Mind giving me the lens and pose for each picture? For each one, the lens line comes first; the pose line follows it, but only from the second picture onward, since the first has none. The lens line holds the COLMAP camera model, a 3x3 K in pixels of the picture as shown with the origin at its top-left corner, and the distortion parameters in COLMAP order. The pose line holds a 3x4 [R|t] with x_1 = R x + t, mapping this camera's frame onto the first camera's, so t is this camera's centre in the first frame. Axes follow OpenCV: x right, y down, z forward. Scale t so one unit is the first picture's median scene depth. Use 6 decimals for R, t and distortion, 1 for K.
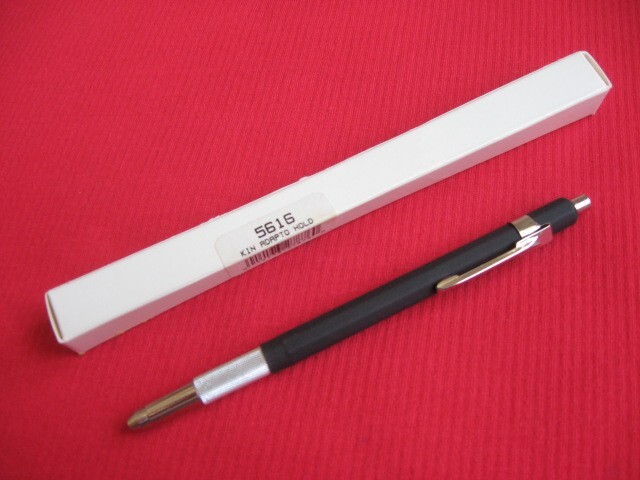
lens RADIAL K [[649.1, 0, 320.0], [0, 649.1, 240.0], [0, 0, 1]] dist [-0.137763, 0.055515]
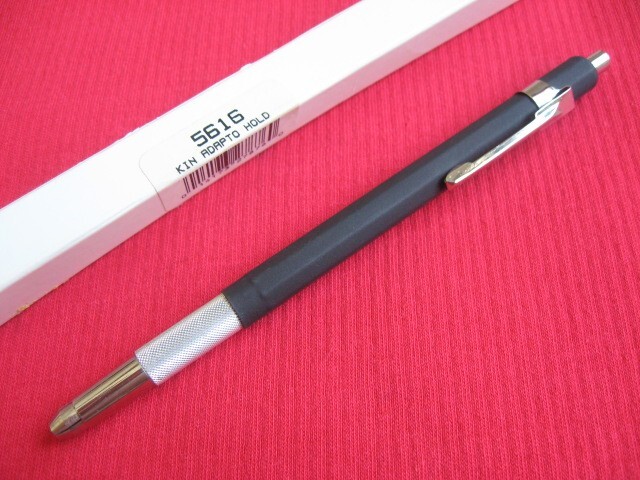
lens RADIAL K [[649.1, 0, 320.0], [0, 649.1, 240.0], [0, 0, 1]] dist [-0.137763, 0.055515]
pose [[0.982720, -0.138560, 0.122733, -0.063742], [0.134252, 0.990025, 0.042739, 0.087923], [-0.127431, -0.025523, 0.991519, 0.267389]]
